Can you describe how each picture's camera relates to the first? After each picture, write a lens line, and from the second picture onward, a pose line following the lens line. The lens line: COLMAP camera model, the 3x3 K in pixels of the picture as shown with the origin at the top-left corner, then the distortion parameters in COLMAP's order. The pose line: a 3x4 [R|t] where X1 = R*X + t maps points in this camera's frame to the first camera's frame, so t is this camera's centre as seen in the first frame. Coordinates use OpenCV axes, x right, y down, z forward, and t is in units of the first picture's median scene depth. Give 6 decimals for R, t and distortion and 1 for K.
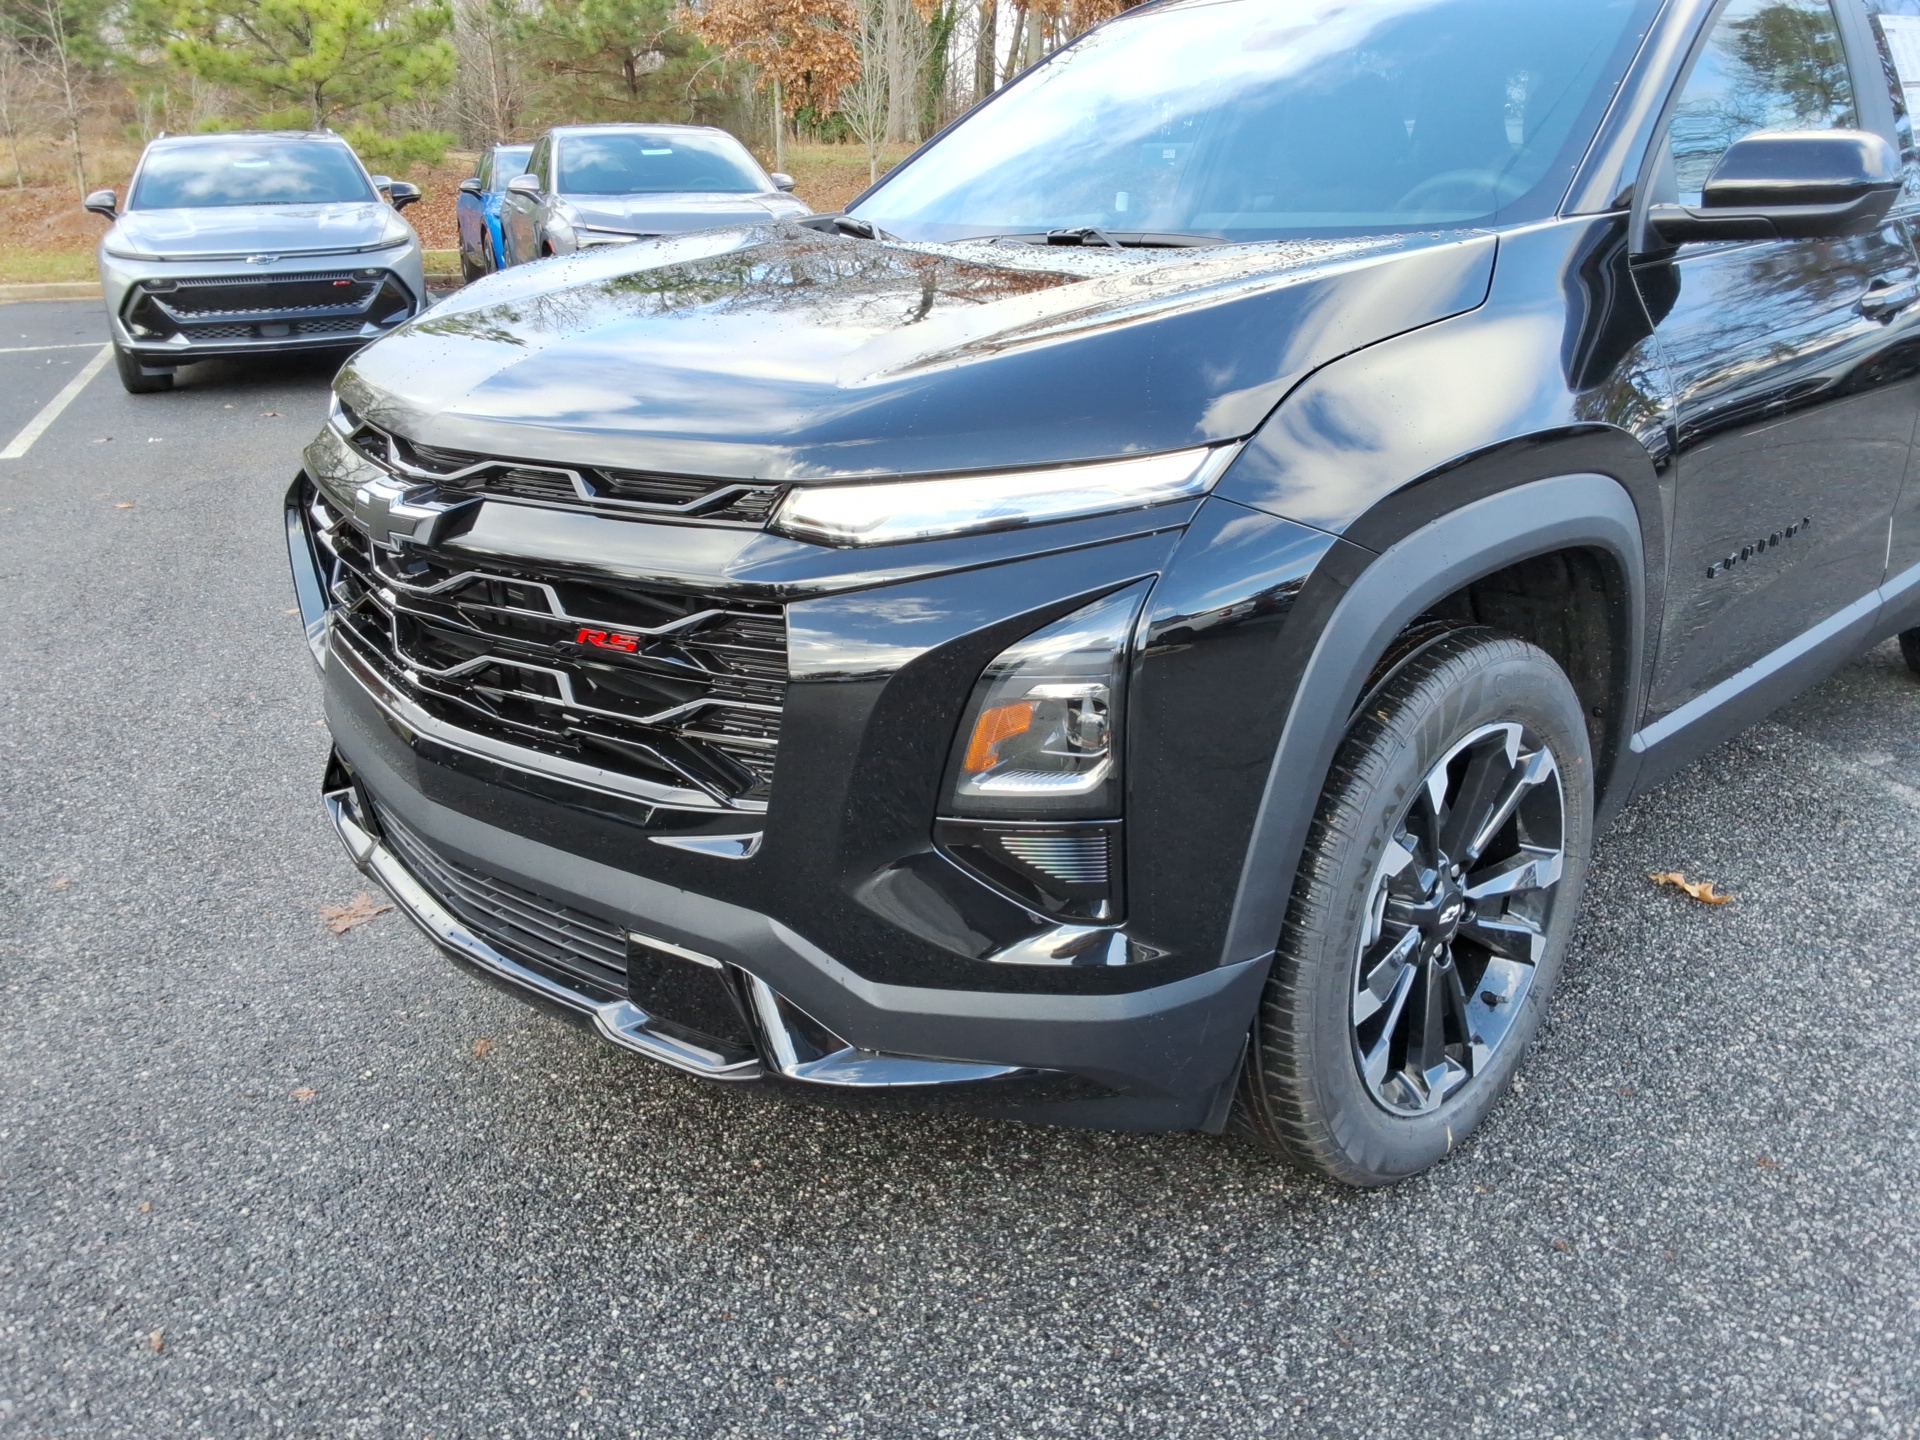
lens RADIAL K [[1557.3, 0, 968.2], [0, 1557.3, 709.3], [0, 0, 1]] dist [0.066902, -0.099647]
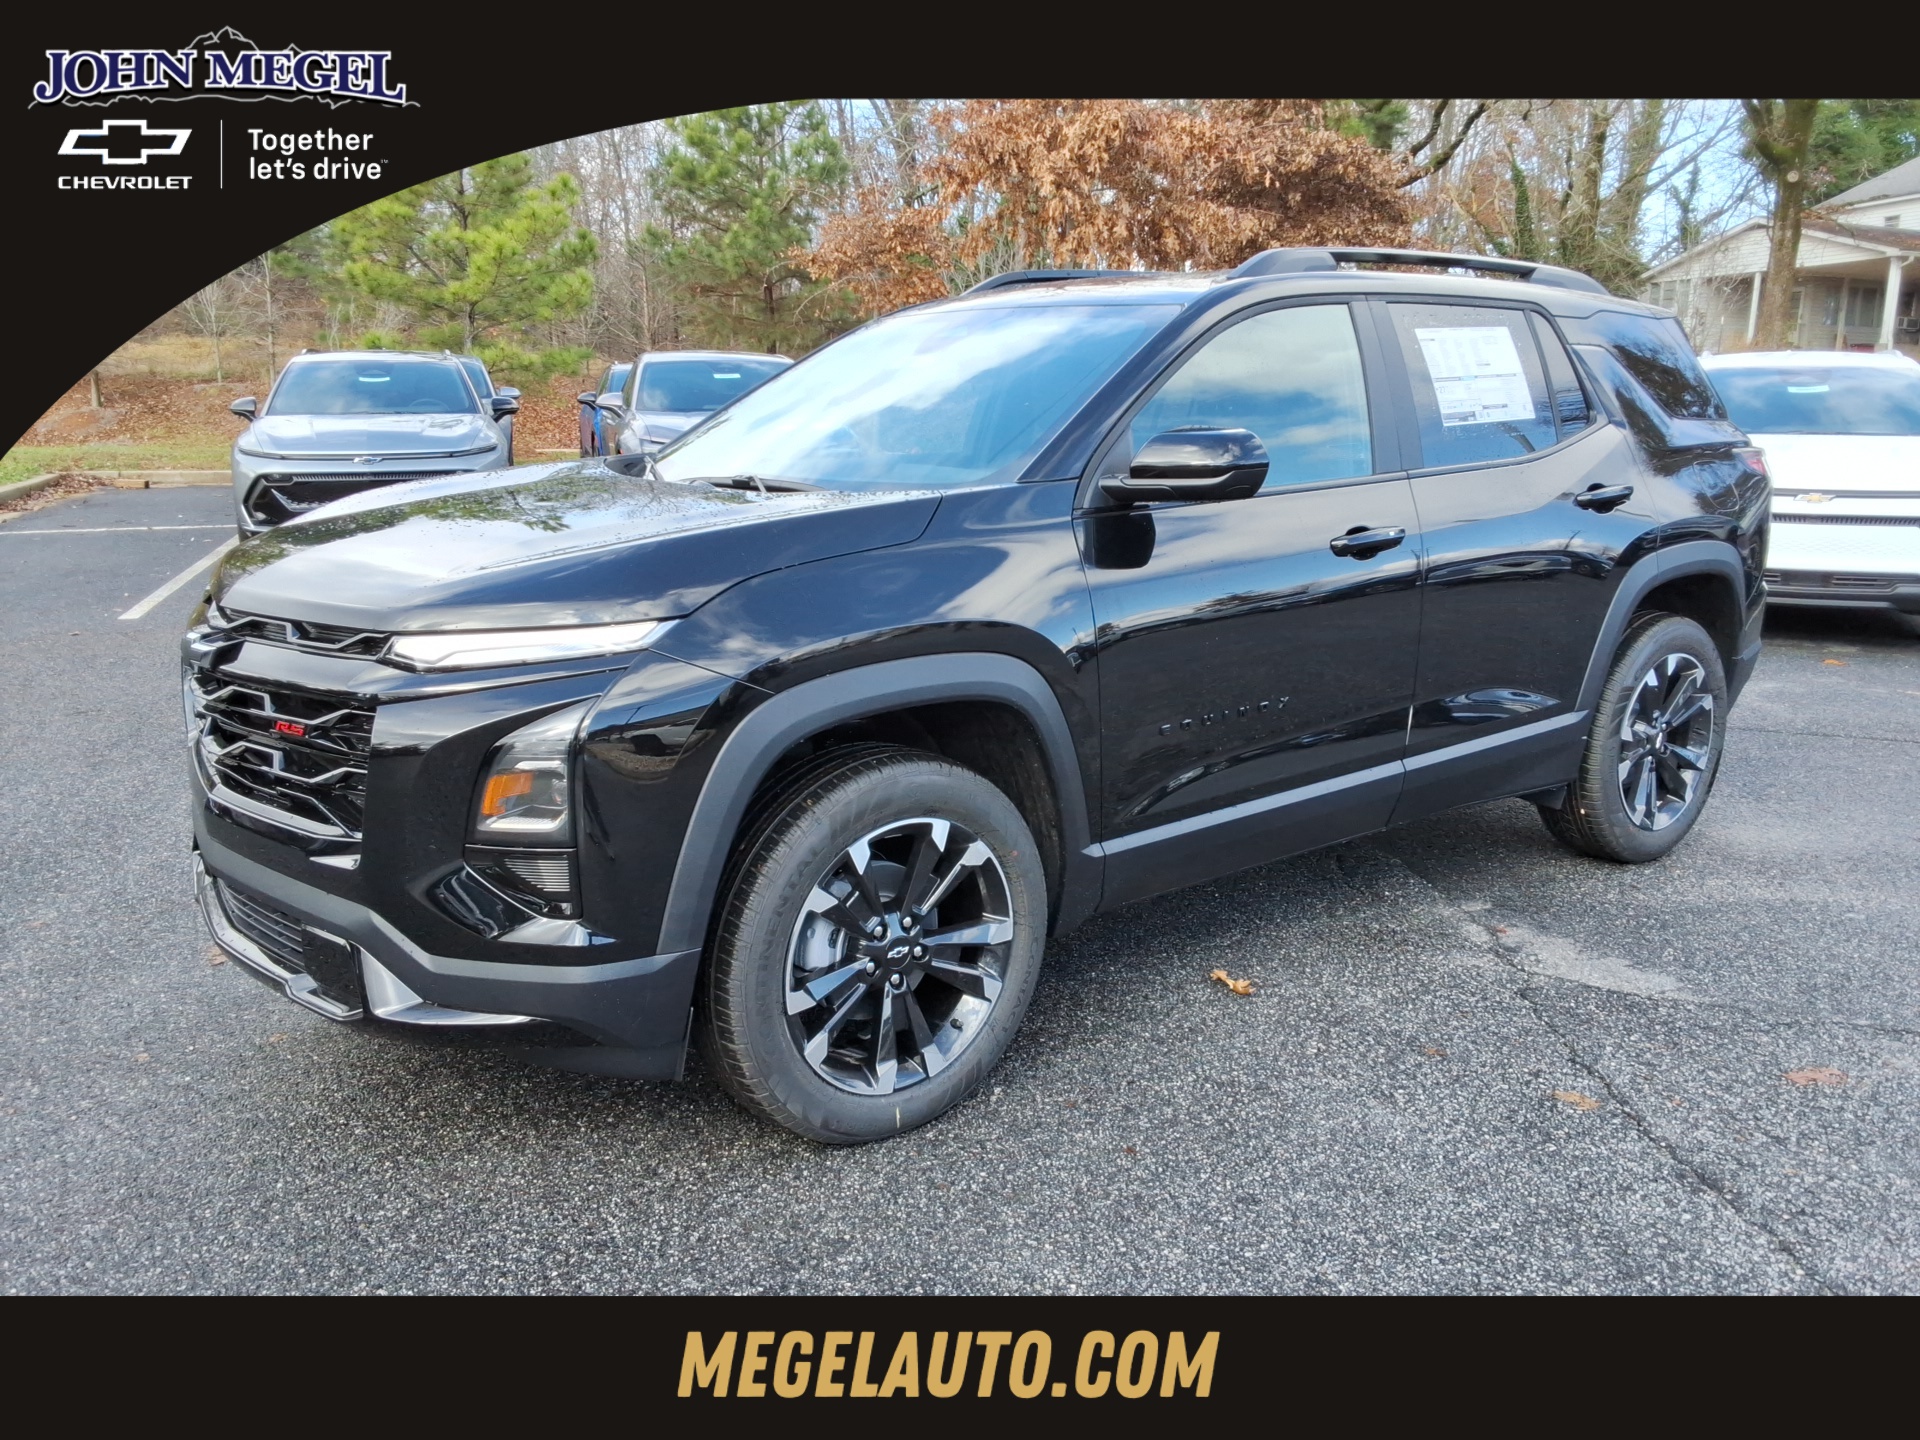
lens RADIAL K [[1529.9, 0, 966.1], [0, 1529.9, 721.3], [0, 0, 1]] dist [0.103934, -0.177713]
pose [[0.996055, 0.039566, -0.079424, 0.438597], [-0.048468, 0.992358, -0.113478, 0.071307], [0.074327, 0.116880, 0.990361, -0.384152]]
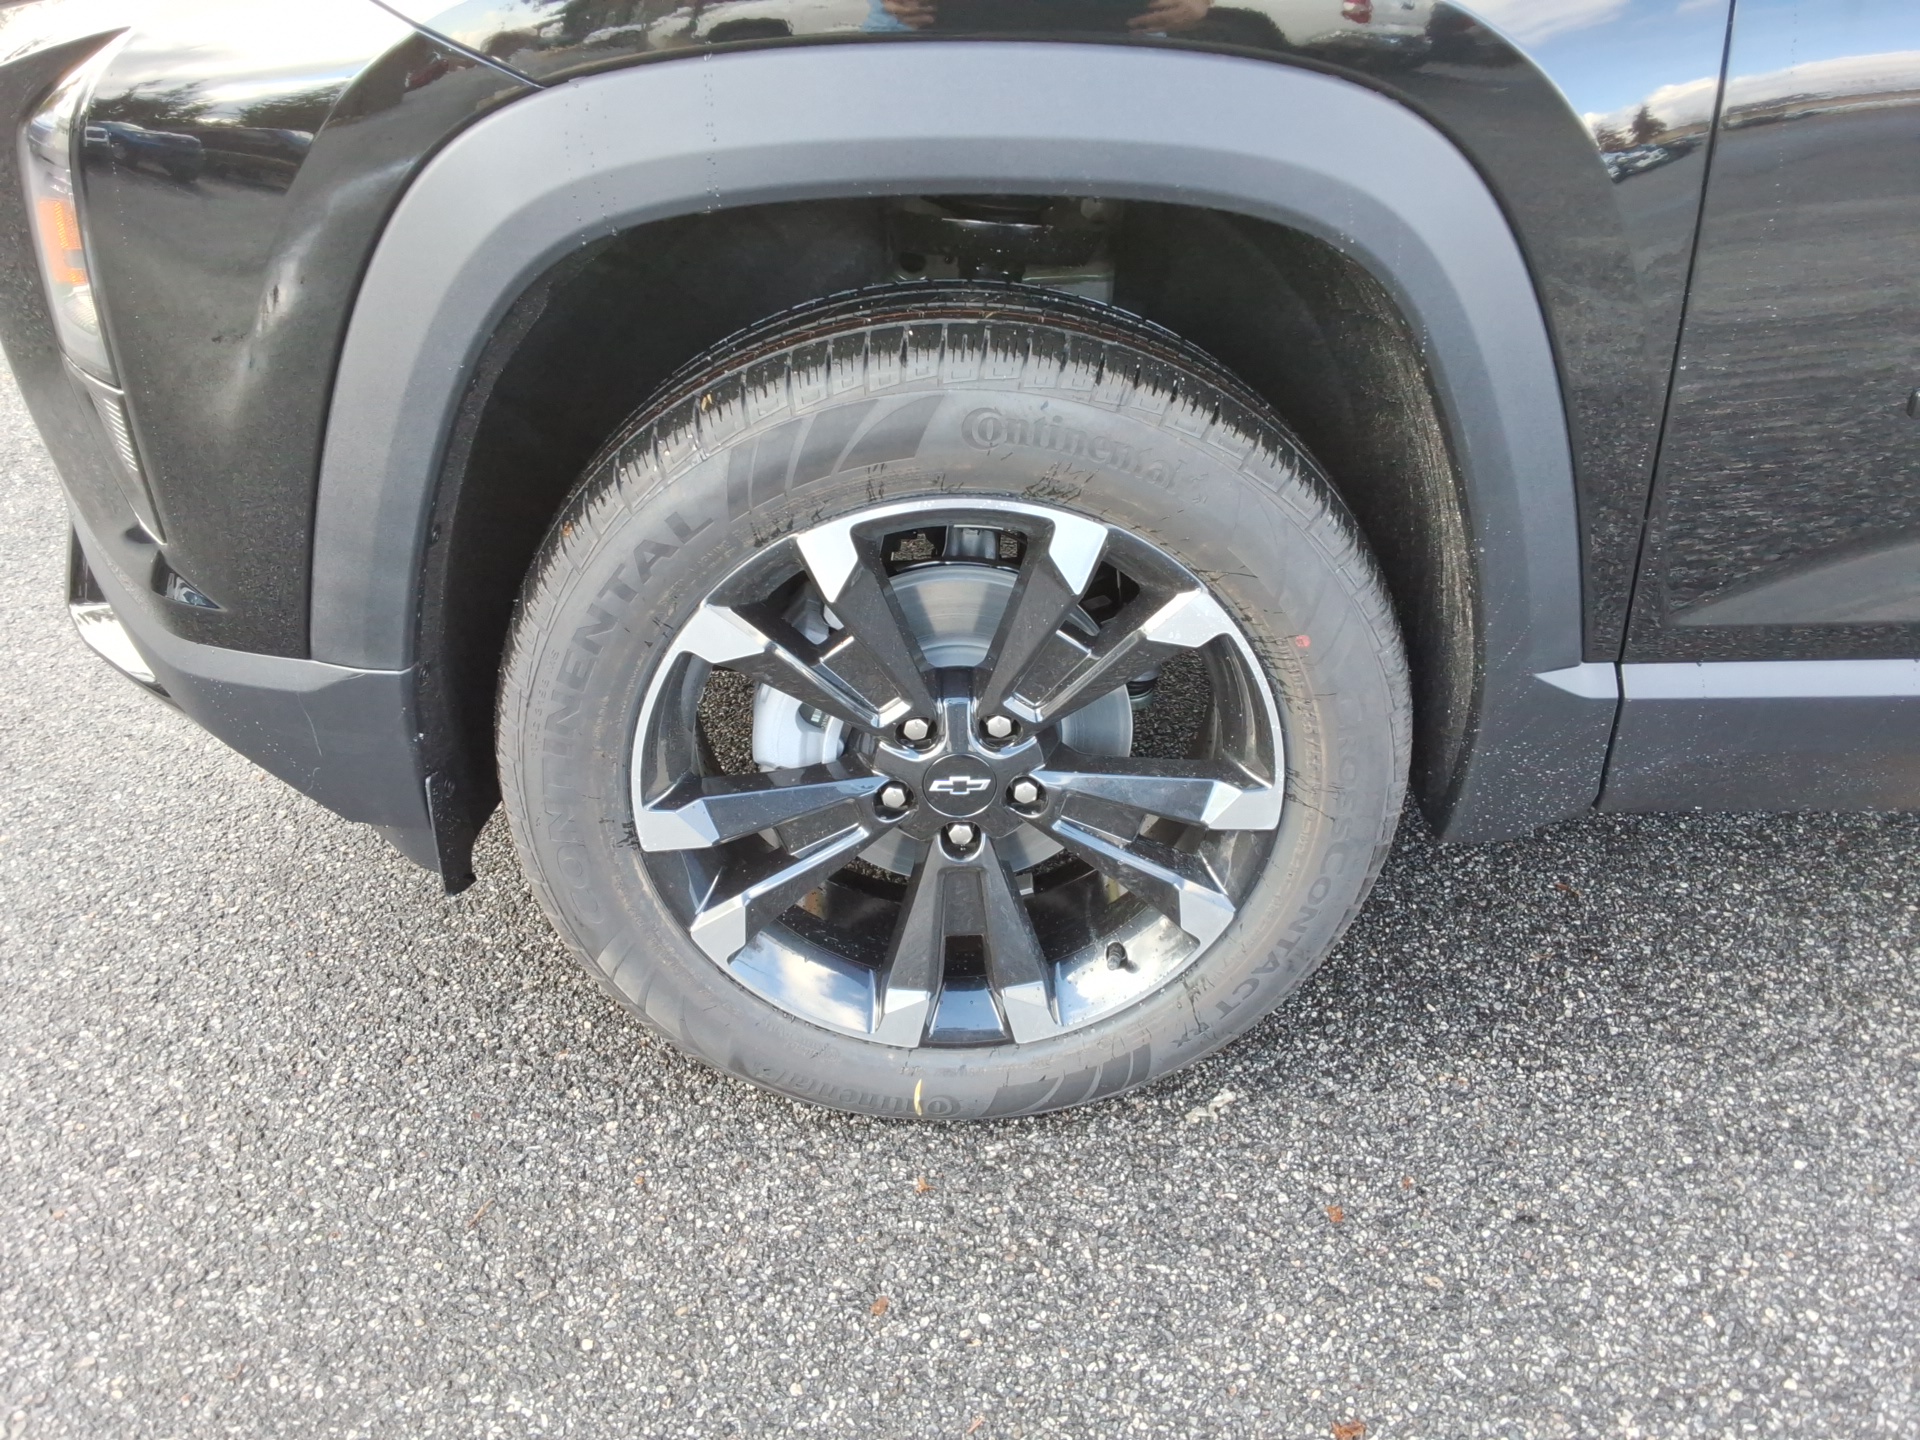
lens RADIAL K [[1529.9, 0, 966.1], [0, 1529.9, 721.3], [0, 0, 1]] dist [0.103934, -0.177713]
pose [[0.737989, 0.364860, -0.567671, 0.605093], [-0.250121, 0.929204, 0.272064, -0.058741], [0.626747, -0.058794, 0.777001, 0.483012]]
